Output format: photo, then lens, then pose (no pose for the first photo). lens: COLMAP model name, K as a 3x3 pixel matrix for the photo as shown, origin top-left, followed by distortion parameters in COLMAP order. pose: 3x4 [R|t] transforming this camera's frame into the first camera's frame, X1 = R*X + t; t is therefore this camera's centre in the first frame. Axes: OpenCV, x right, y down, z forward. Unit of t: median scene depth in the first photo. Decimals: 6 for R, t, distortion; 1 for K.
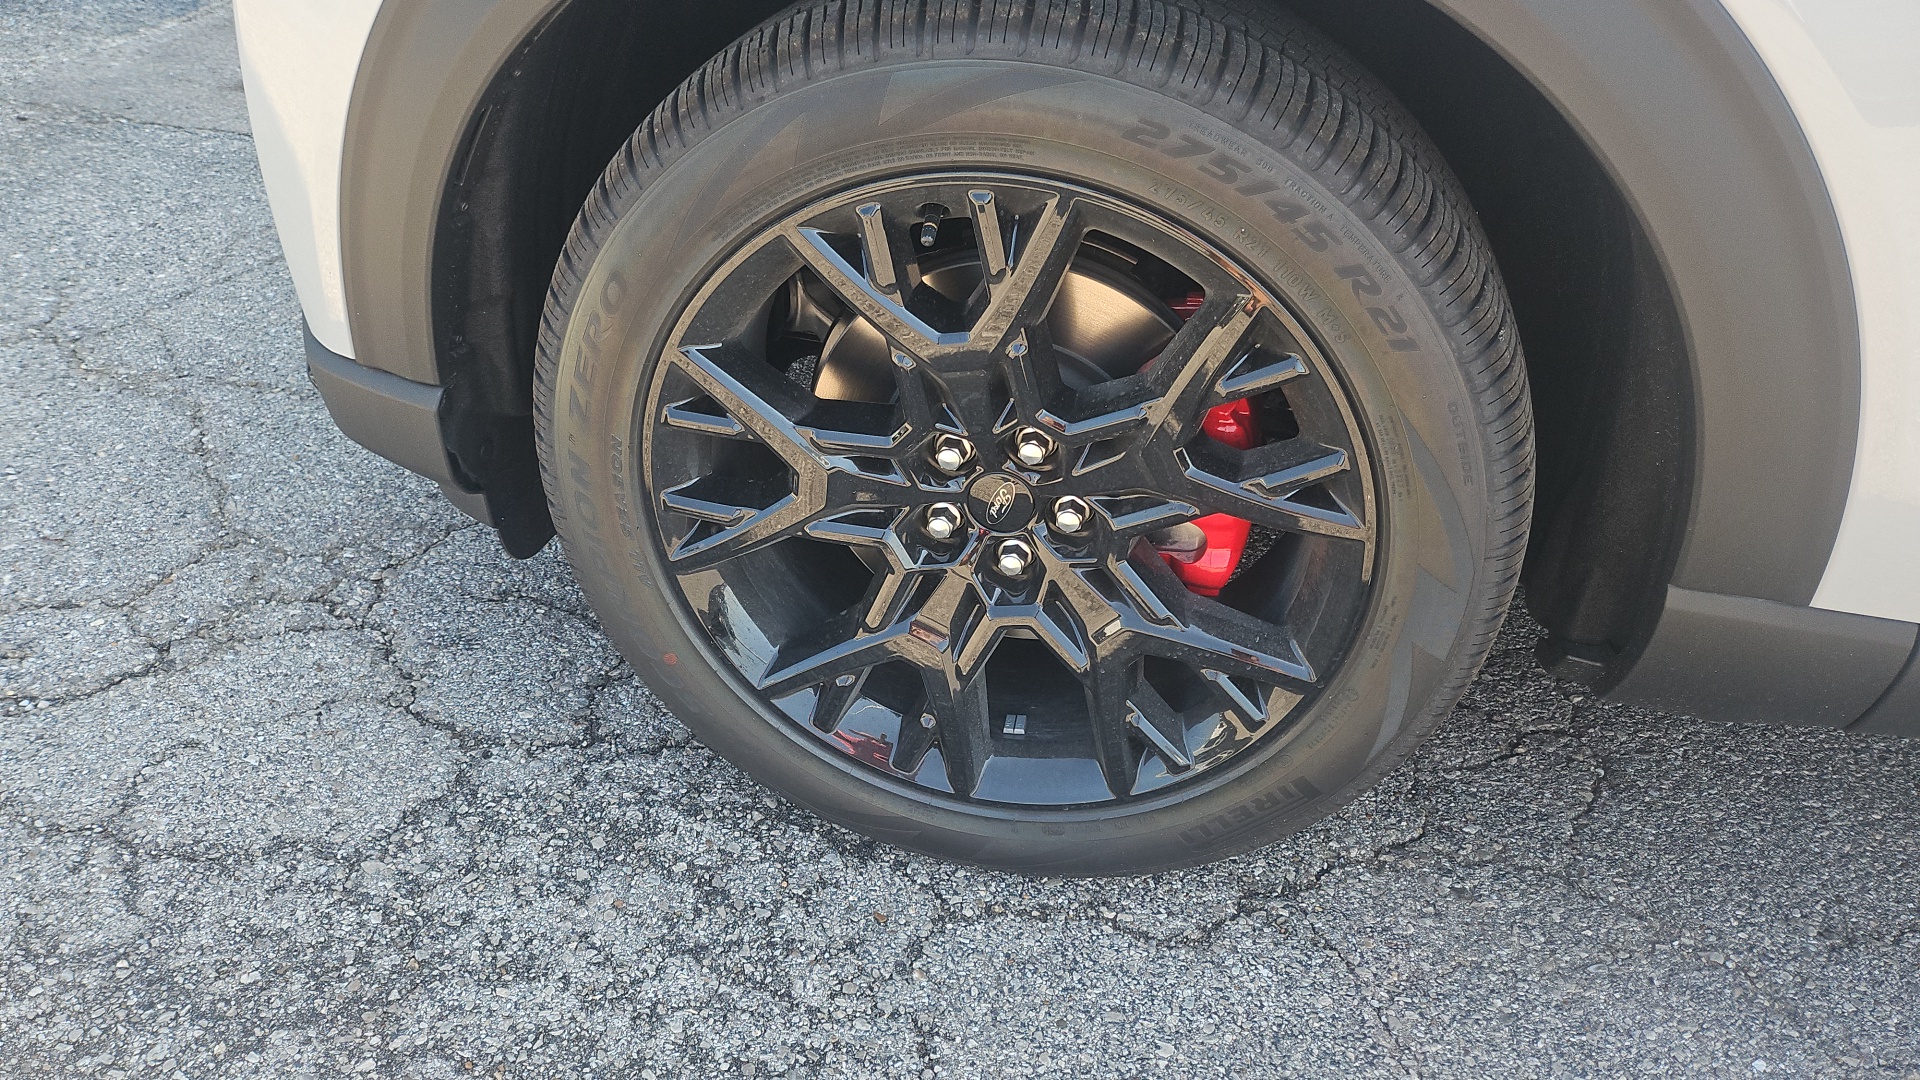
lens RADIAL K [[1335.3, 0, 954.3], [0, 1335.3, 536.4], [0, 0, 1]] dist [0.003278, 0.001799]
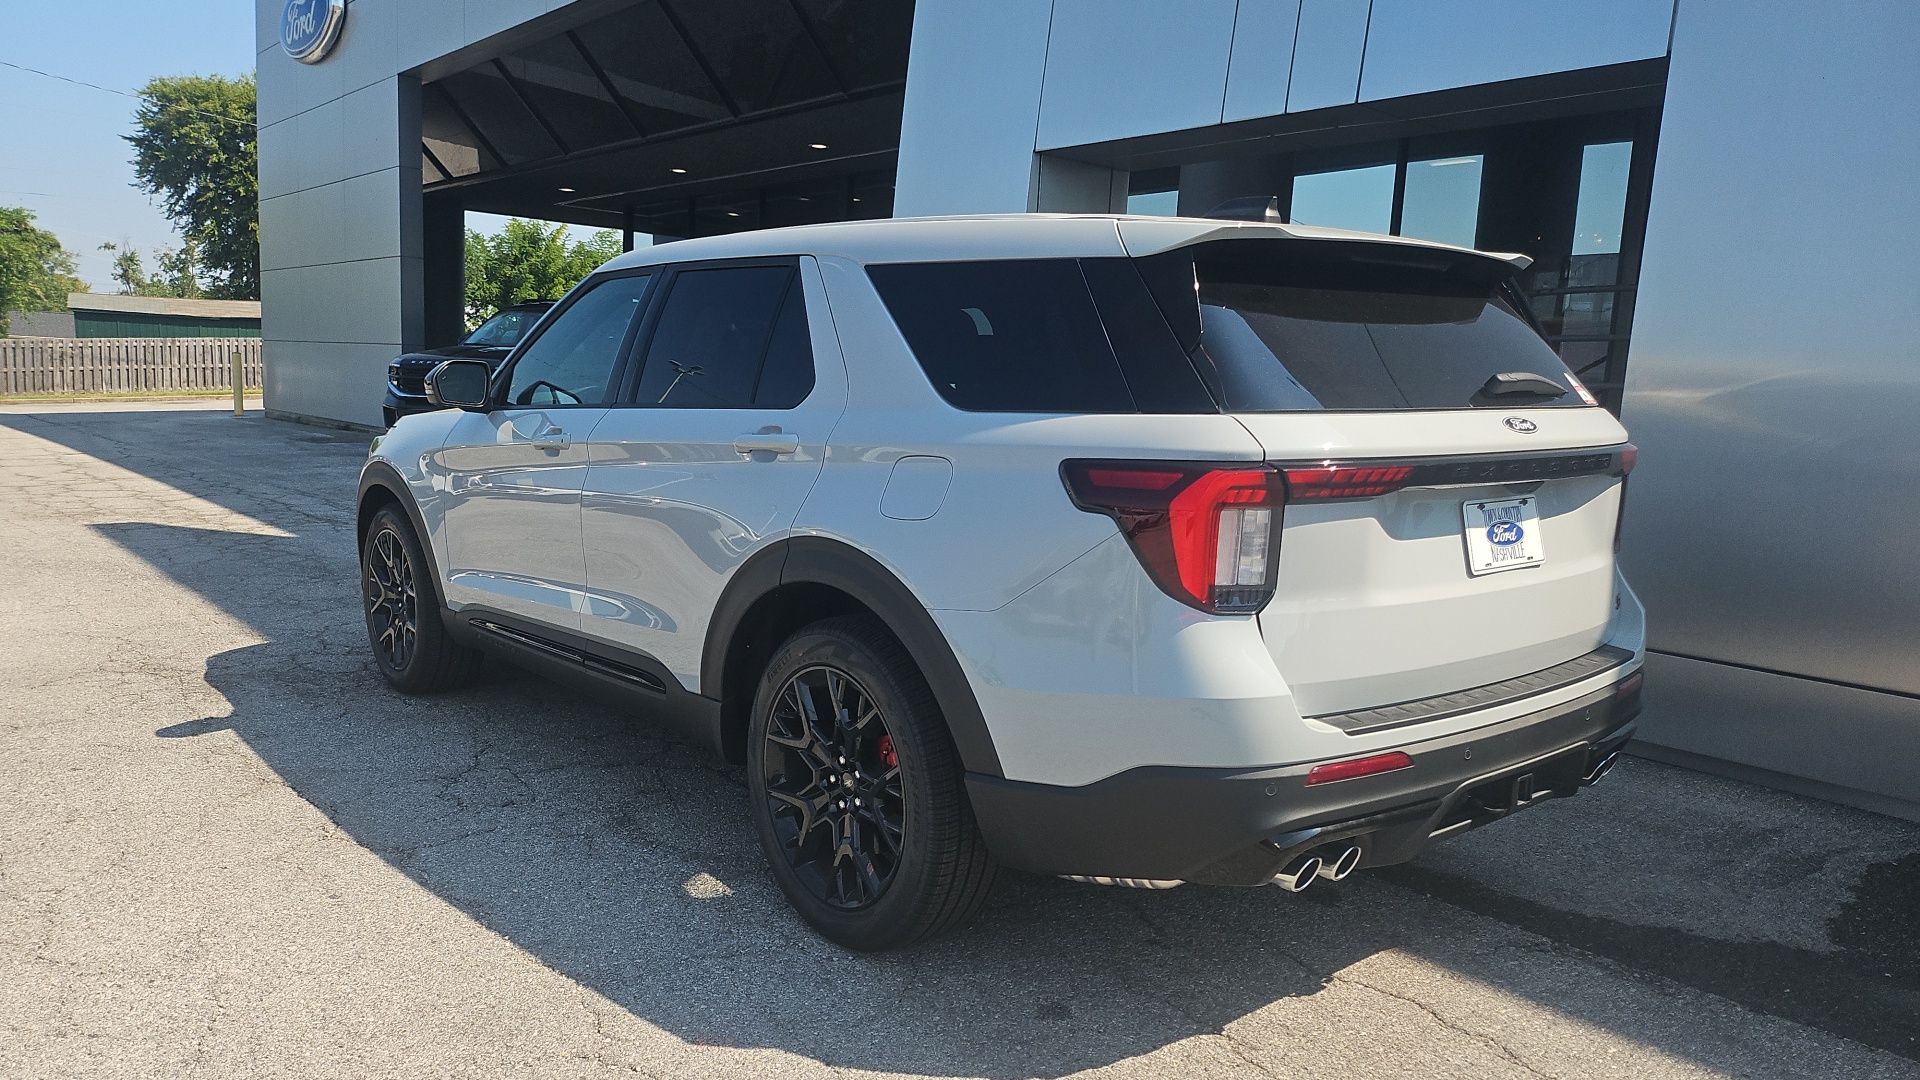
lens RADIAL K [[1370.7, 0, 919.8], [0, 1370.7, 579.3], [0, 0, 1]] dist [0.048704, -0.001684]
pose [[0.769566, 0.035067, -0.637603, 4.707724], [-0.314002, 0.890215, -0.330030, 0.984052], [0.556031, 0.454189, 0.696091, -1.527434]]
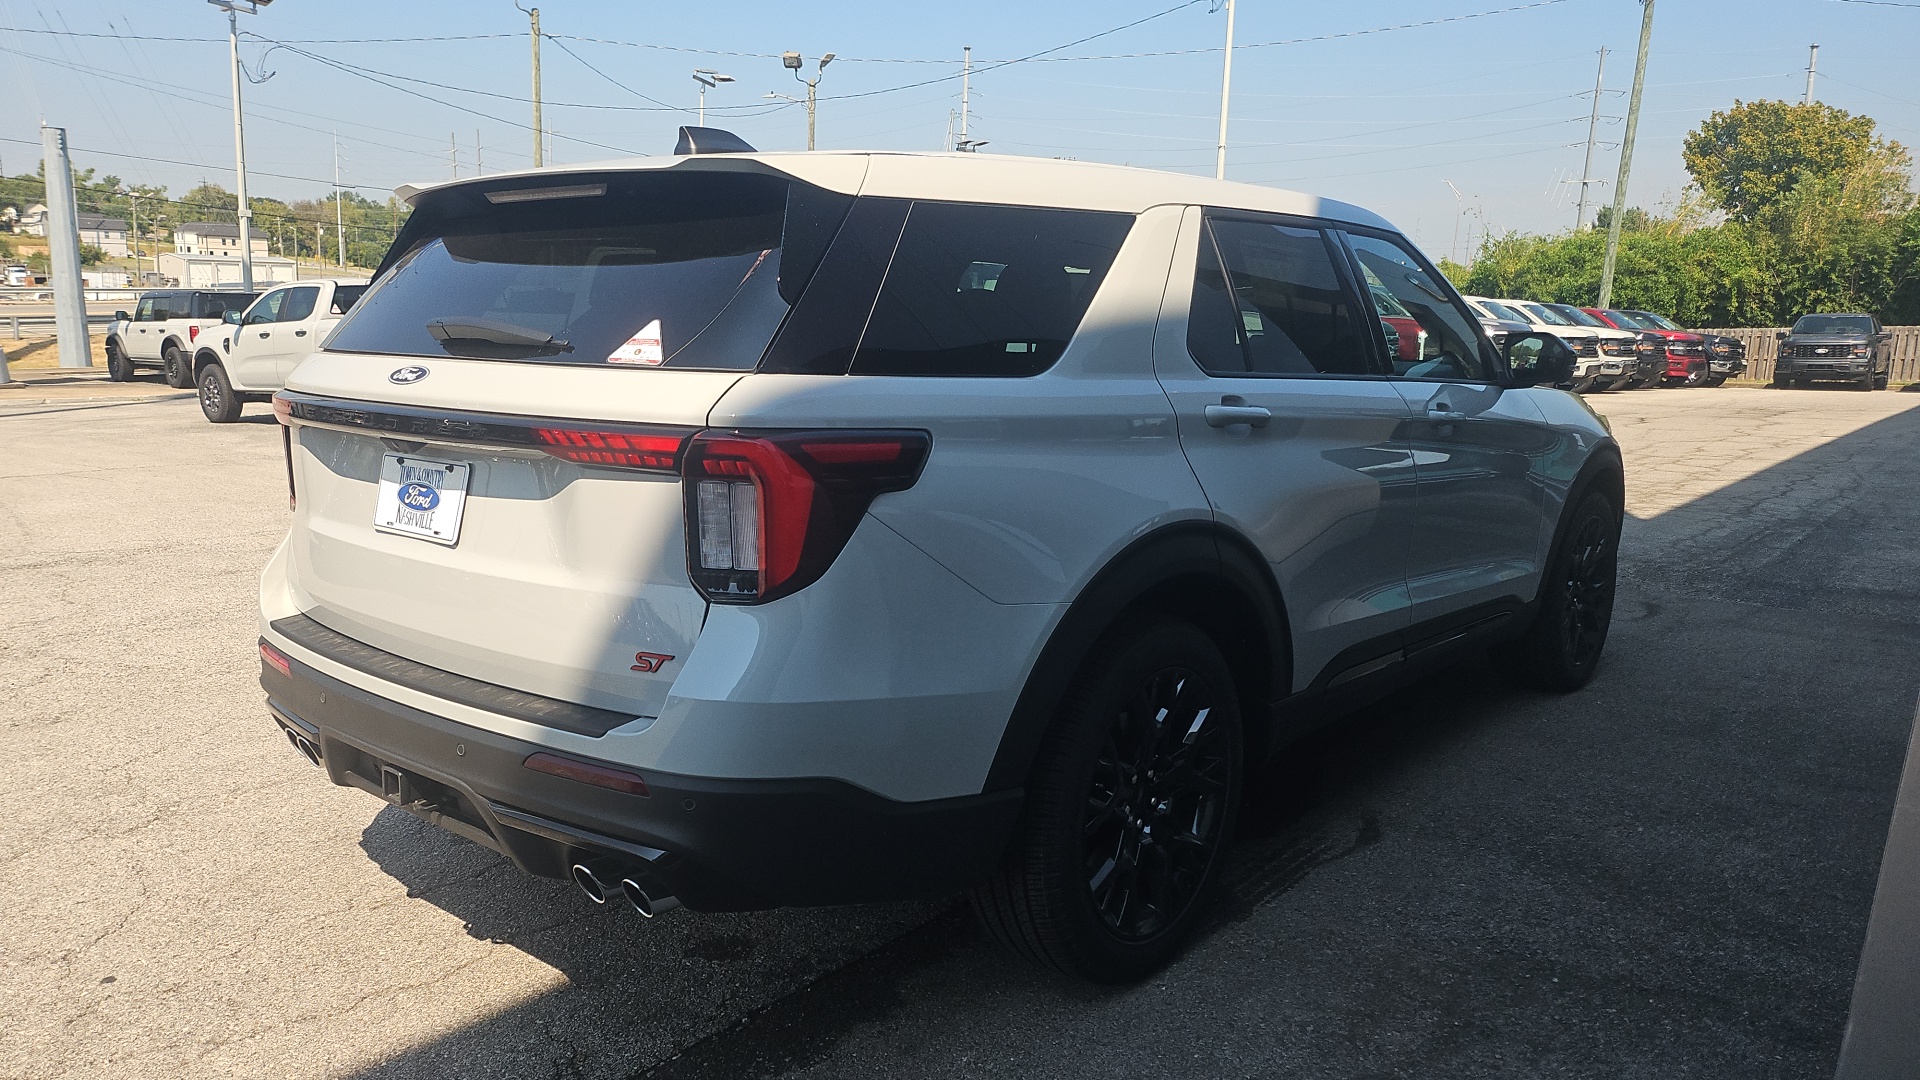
lens RADIAL K [[1348.1, 0, 966.6], [0, 1348.1, 563.7], [0, 0, 1]] dist [0.077558, -0.087940]
pose [[-0.483145, 0.075233, -0.872302, 5.472412], [-0.521241, 0.775789, 0.355611, -1.580456], [0.703476, 0.626491, -0.335604, 2.463272]]
